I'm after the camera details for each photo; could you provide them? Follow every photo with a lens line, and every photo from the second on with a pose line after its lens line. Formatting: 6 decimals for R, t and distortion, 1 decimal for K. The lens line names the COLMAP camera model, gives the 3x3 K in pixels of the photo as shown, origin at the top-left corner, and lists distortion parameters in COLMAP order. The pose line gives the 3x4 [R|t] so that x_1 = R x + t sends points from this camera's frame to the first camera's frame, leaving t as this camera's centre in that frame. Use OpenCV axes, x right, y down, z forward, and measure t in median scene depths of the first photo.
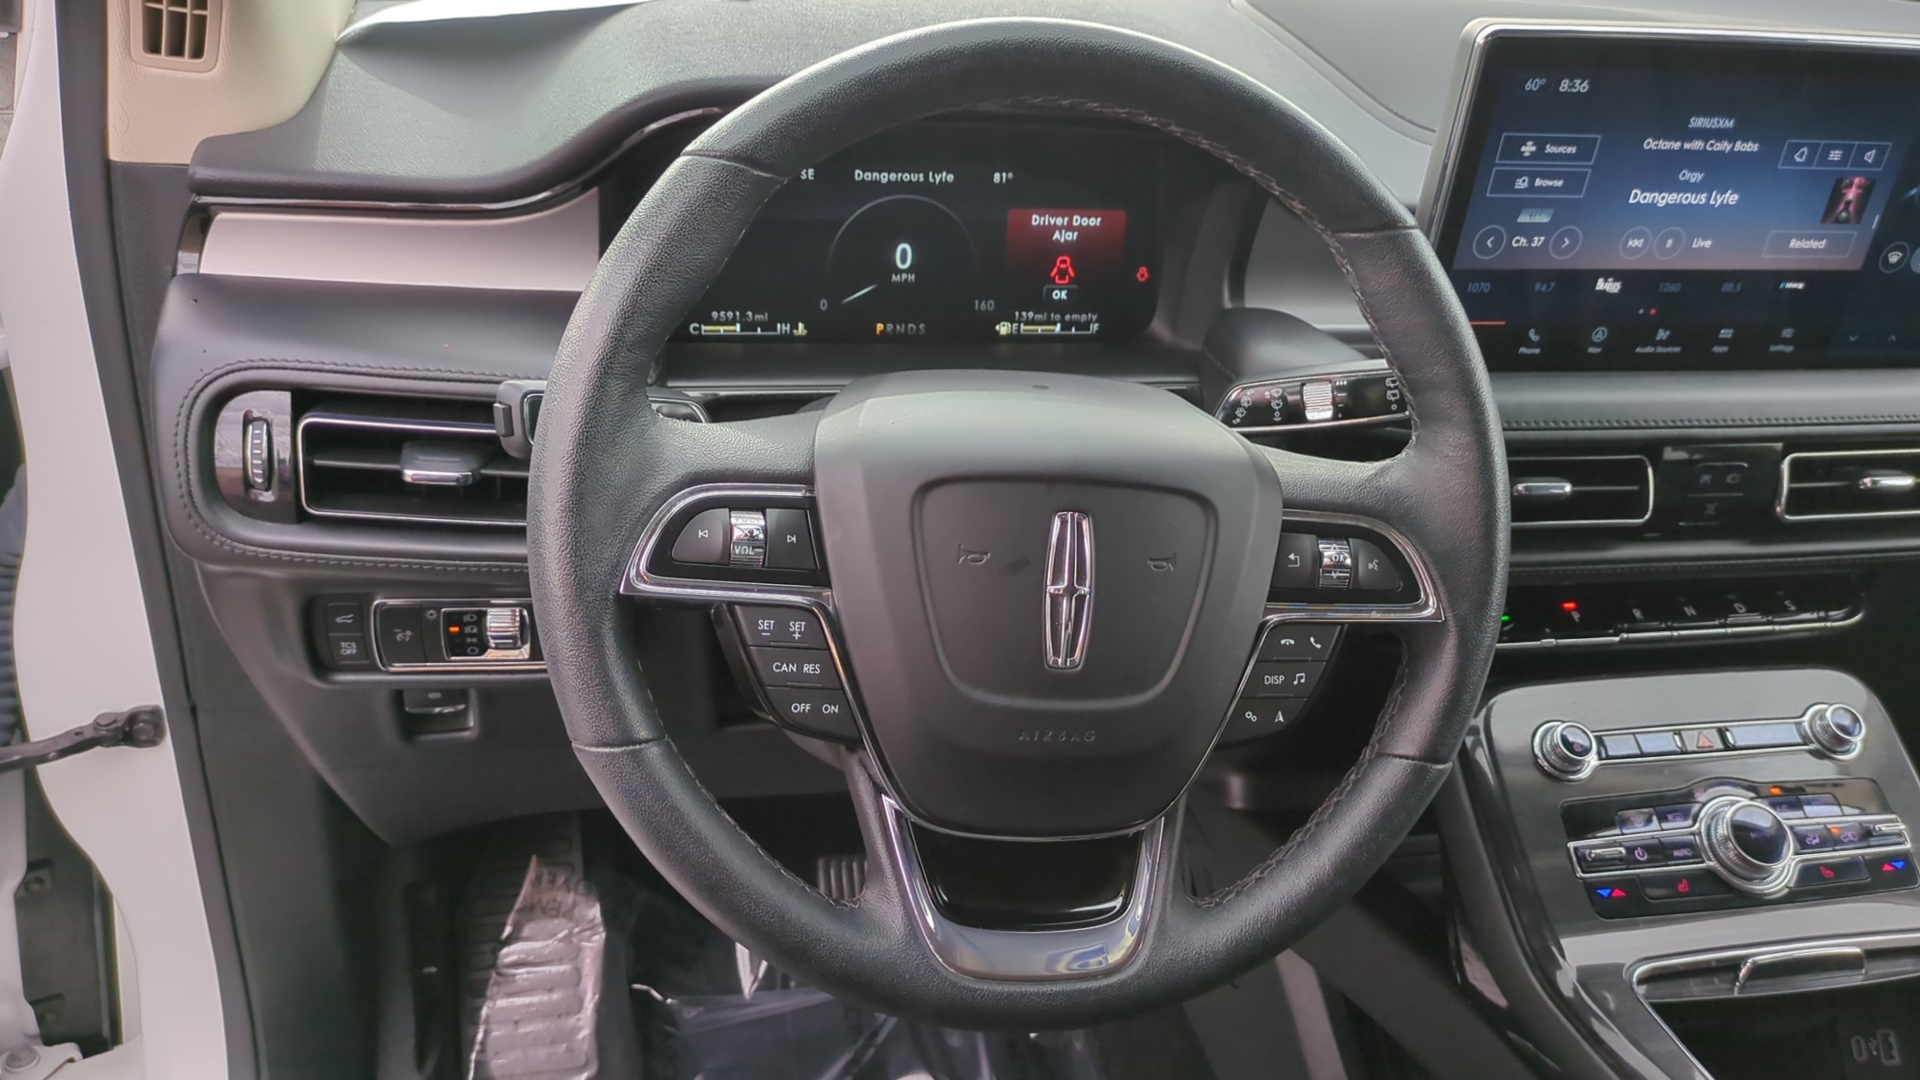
lens RADIAL K [[1643.9, 0, 960.0], [0, 1643.9, 540.0], [0, 0, 1]] dist [0.057998, -0.079823]
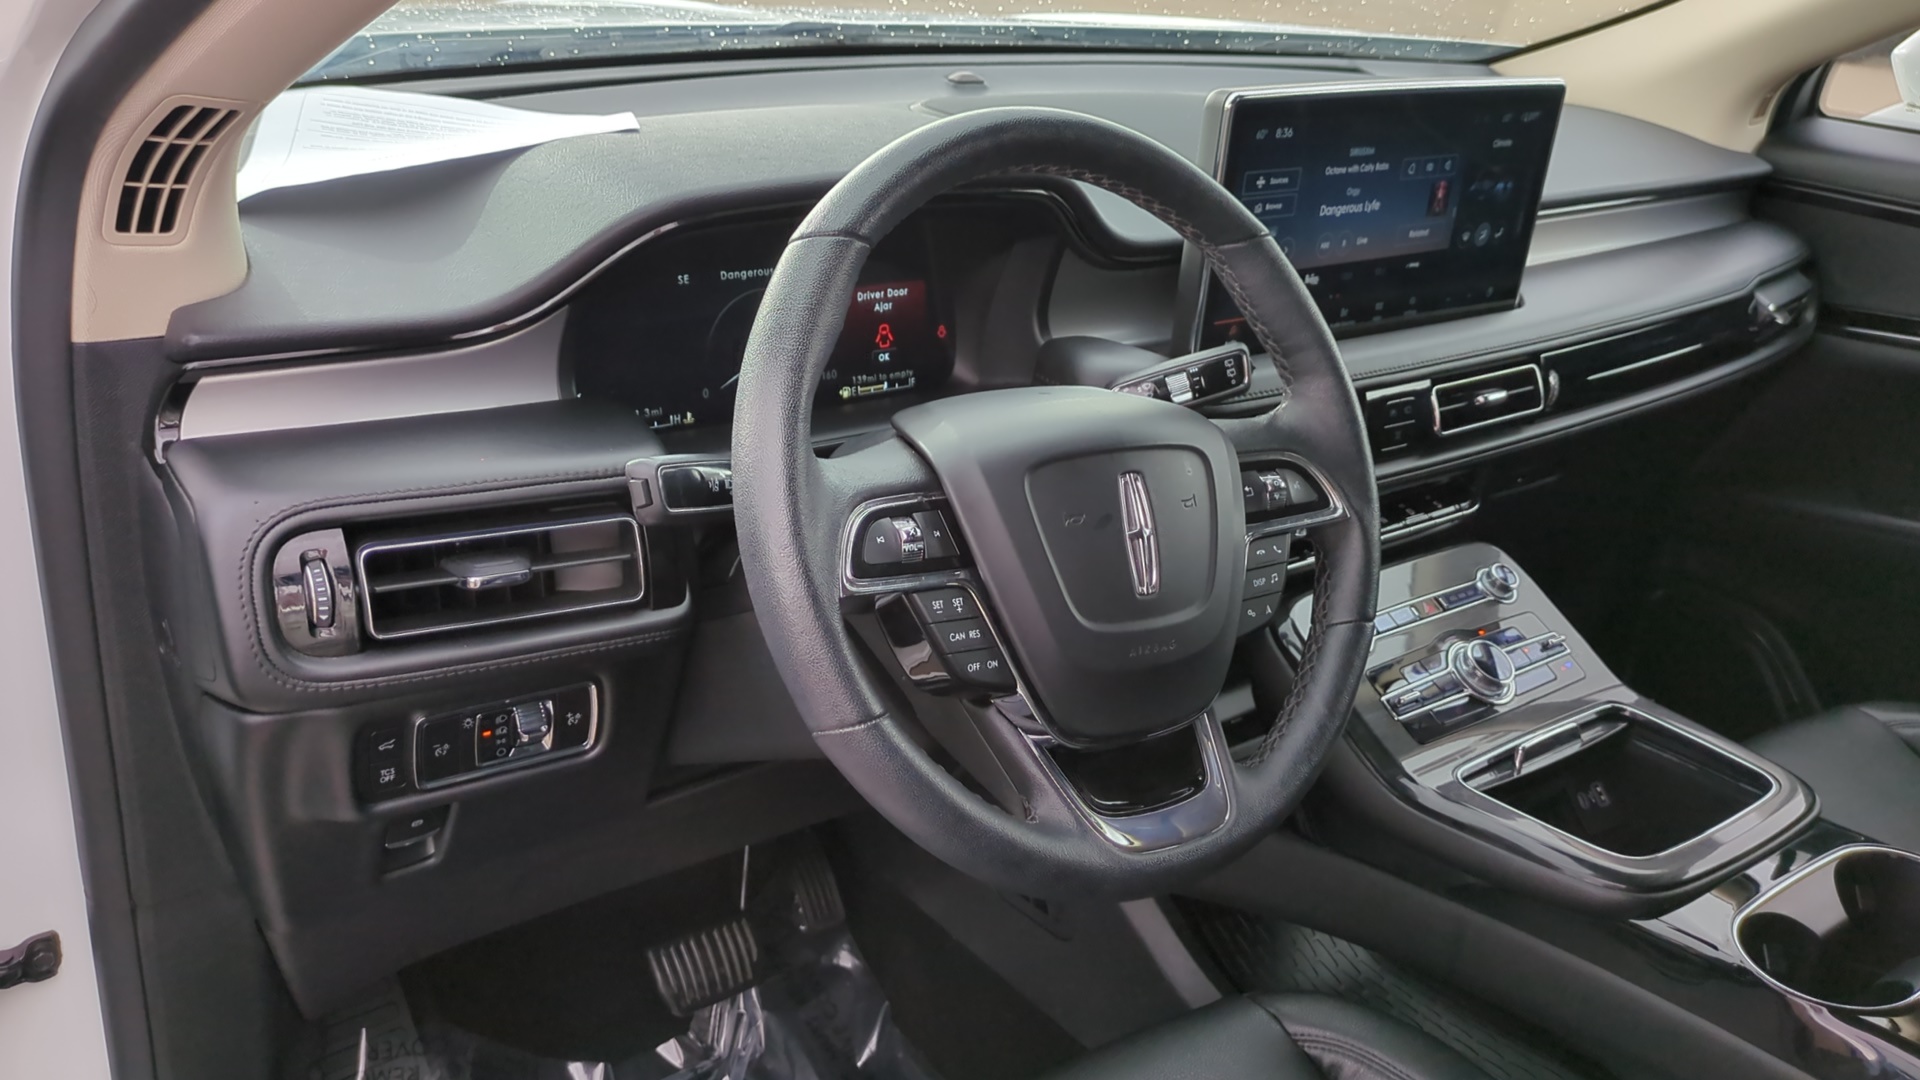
lens RADIAL K [[1643.9, 0, 960.0], [0, 1643.9, 540.0], [0, 0, 1]] dist [0.057998, -0.079823]
pose [[0.906595, -0.187678, 0.377972, -0.425697], [0.218789, 0.974923, -0.040695, 0.044479], [-0.360856, 0.119590, 0.924922, -0.104460]]
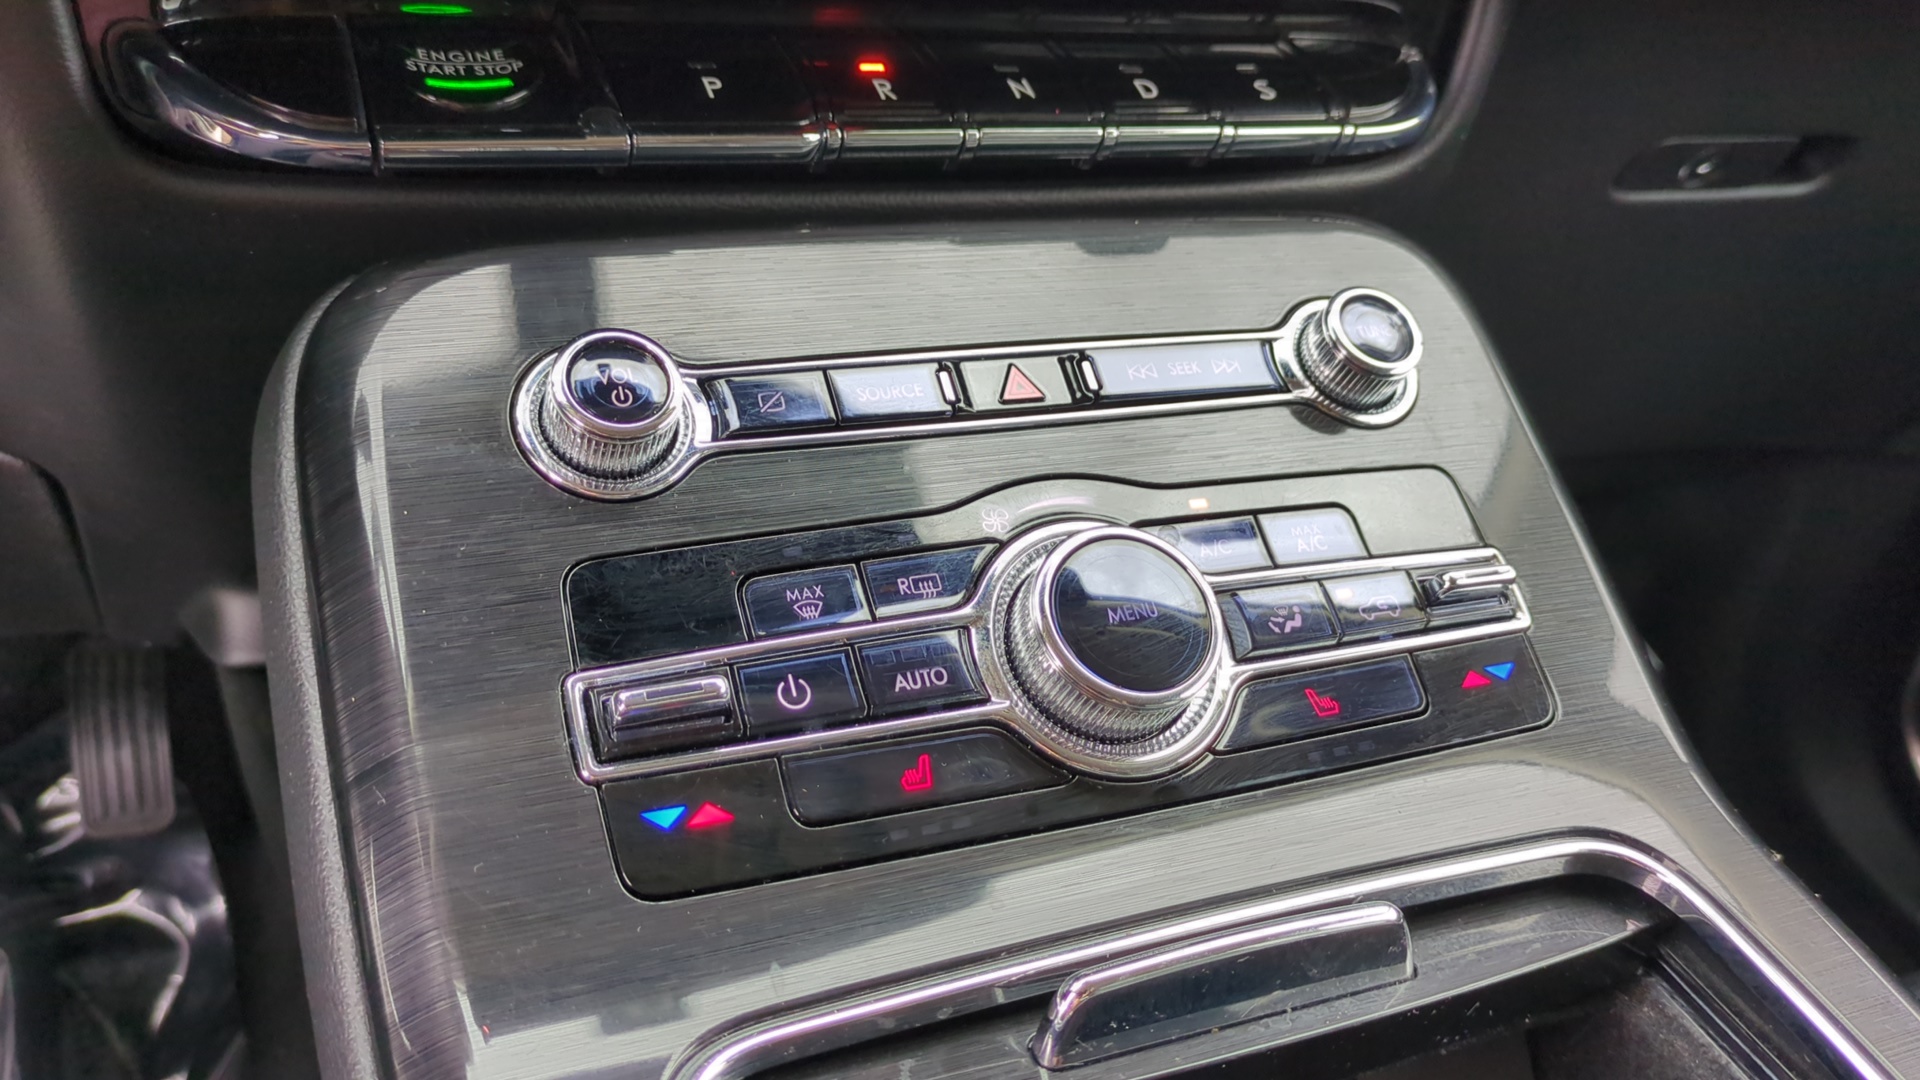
lens RADIAL K [[1643.9, 0, 960.0], [0, 1643.9, 540.0], [0, 0, 1]] dist [0.057998, -0.079823]
pose [[0.984534, -0.060482, 0.164420, 0.413443], [0.047678, 0.995595, 0.080736, 0.139864], [-0.168579, -0.071648, 0.983081, 0.701134]]
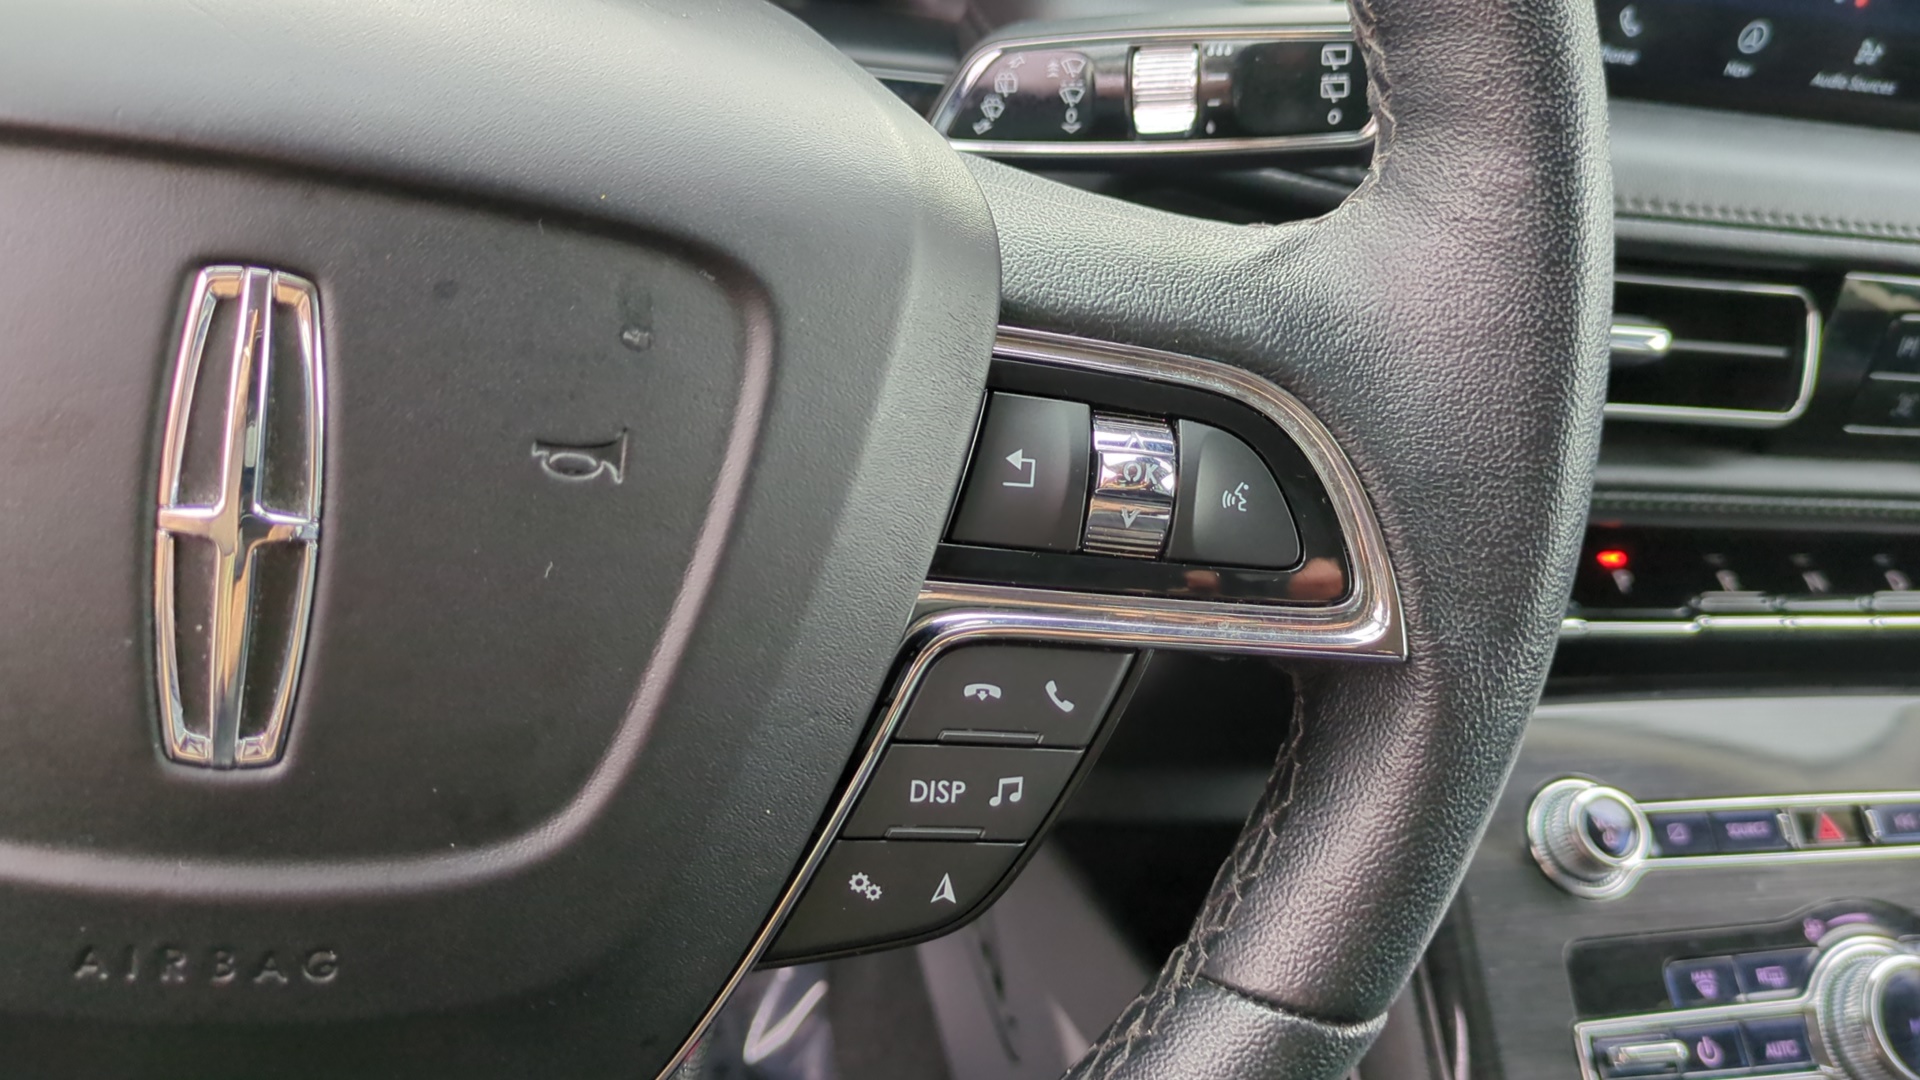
lens RADIAL K [[1643.9, 0, 960.0], [0, 1643.9, 540.0], [0, 0, 1]] dist [0.057998, -0.079823]
pose [[0.996009, 0.073662, 0.050397, 0.144199], [-0.078507, 0.991674, 0.102075, -0.006890], [-0.042458, -0.105624, 0.993499, 0.534730]]
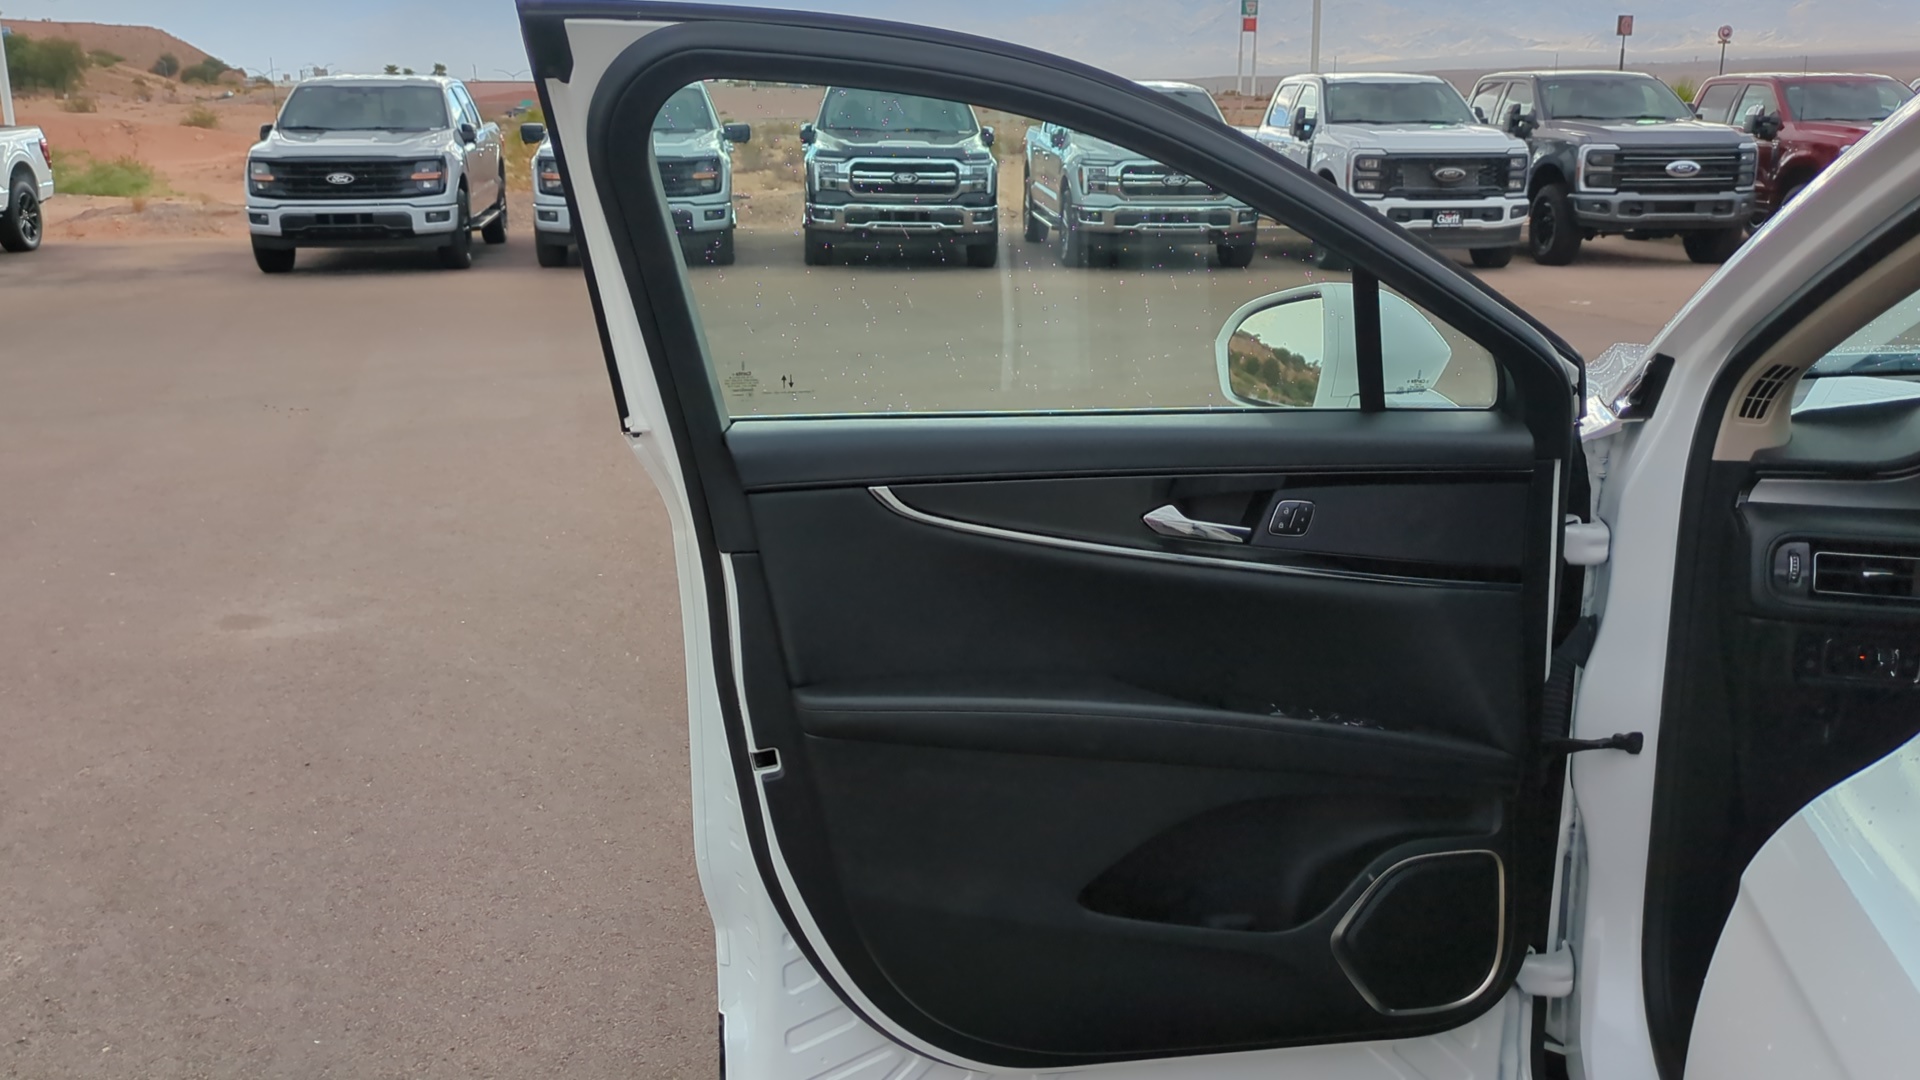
lens RADIAL K [[1643.9, 0, 960.0], [0, 1643.9, 540.0], [0, 0, 1]] dist [0.057998, -0.079823]
pose [[0.903257, -0.007698, -0.429031, -0.462661], [-0.127111, 0.950163, -0.284661, 0.725760], [0.409840, 0.311657, 0.857263, -1.530547]]
